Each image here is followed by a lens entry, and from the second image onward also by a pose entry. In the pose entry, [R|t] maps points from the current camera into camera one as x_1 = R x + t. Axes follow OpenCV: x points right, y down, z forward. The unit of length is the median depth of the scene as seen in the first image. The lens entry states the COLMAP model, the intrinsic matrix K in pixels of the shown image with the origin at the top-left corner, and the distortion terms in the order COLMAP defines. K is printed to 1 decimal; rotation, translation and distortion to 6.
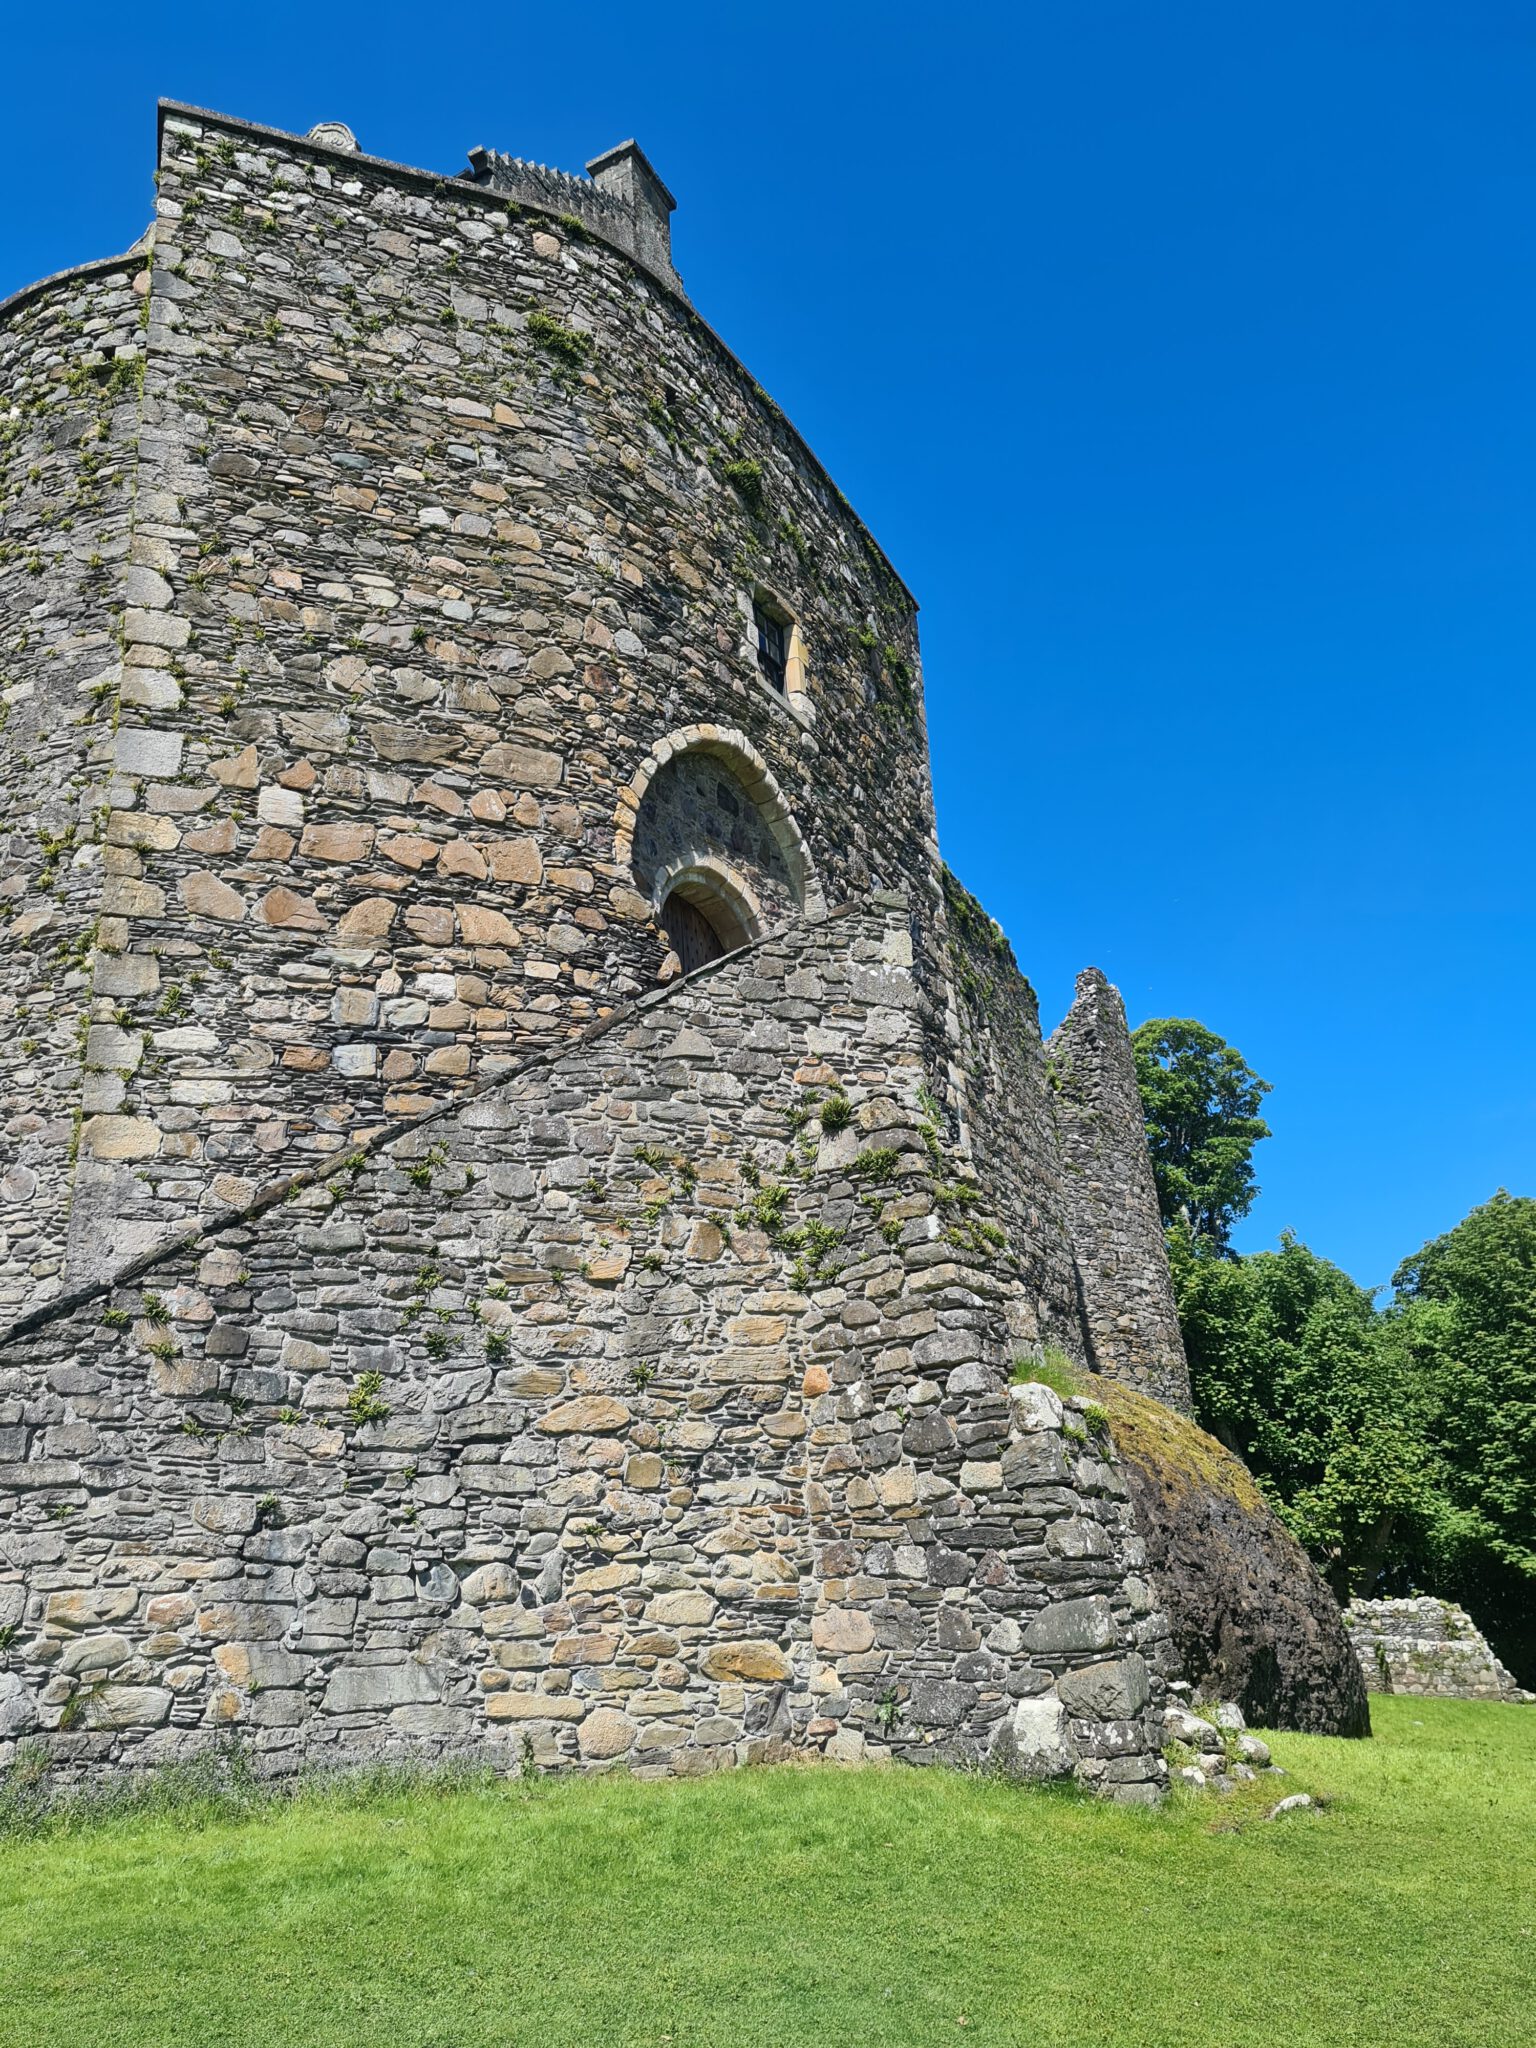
lens RADIAL K [[1468.1, 0, 706.3], [0, 1468.1, 1082.2], [0, 0, 1]] dist [0.061098, -0.000337]
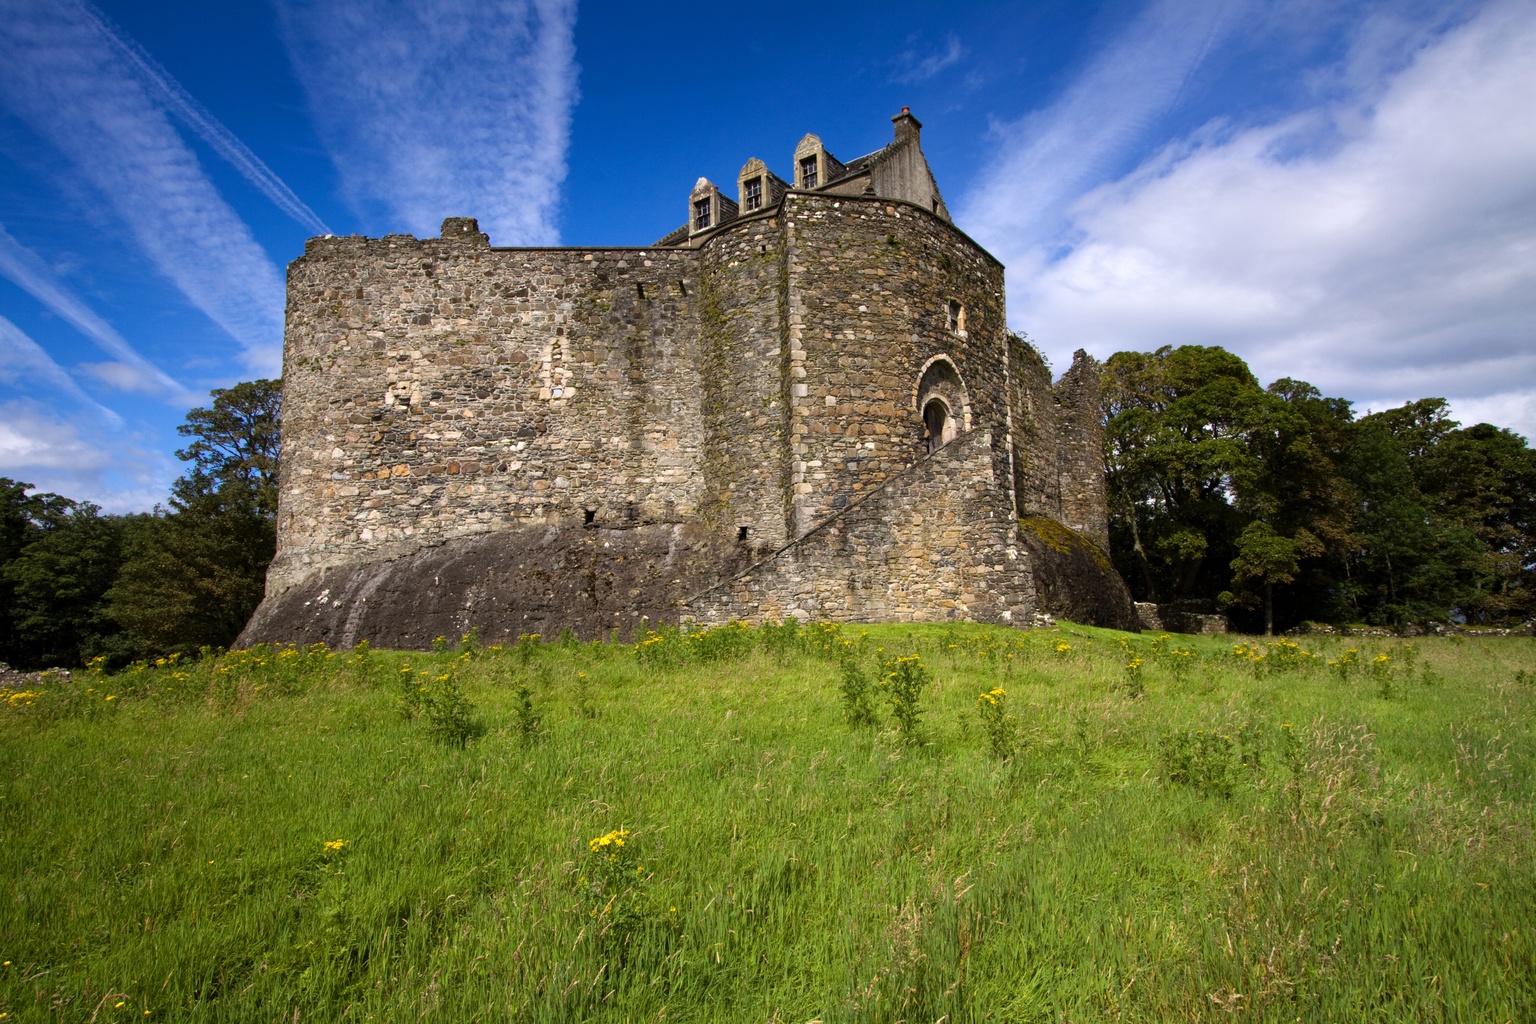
lens RADIAL K [[739.0, 0, 788.2], [0, 739.0, 513.6], [0, 0, 1]] dist [-0.004354, 0.000051]
pose [[0.989008, 0.011902, -0.147381, -0.098546], [0.021953, 0.973888, 0.225965, -0.330037], [0.146222, -0.226716, 0.962922, -0.975674]]
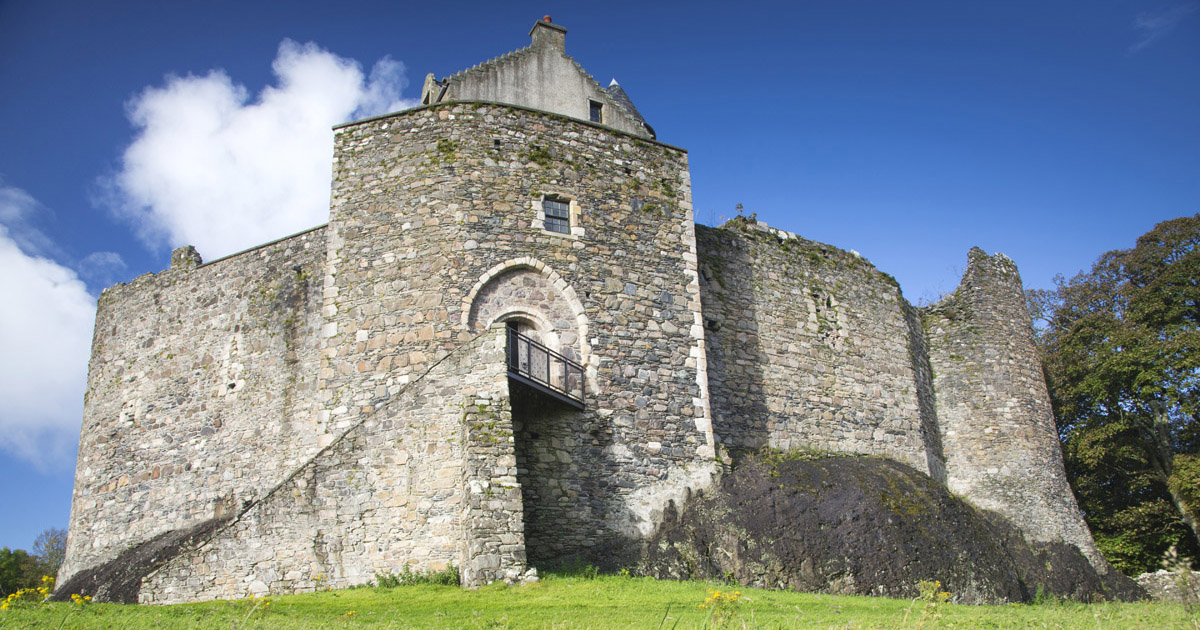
lens RADIAL K [[747.2, 0, 600.3], [0, 747.2, 425.4], [0, 0, 1]] dist [-0.066780, 0.002484]
pose [[0.852498, -0.145322, -0.502123, 0.962181], [0.192328, 0.980397, 0.042790, 0.046435], [0.486062, -0.133050, 0.863737, -0.222429]]
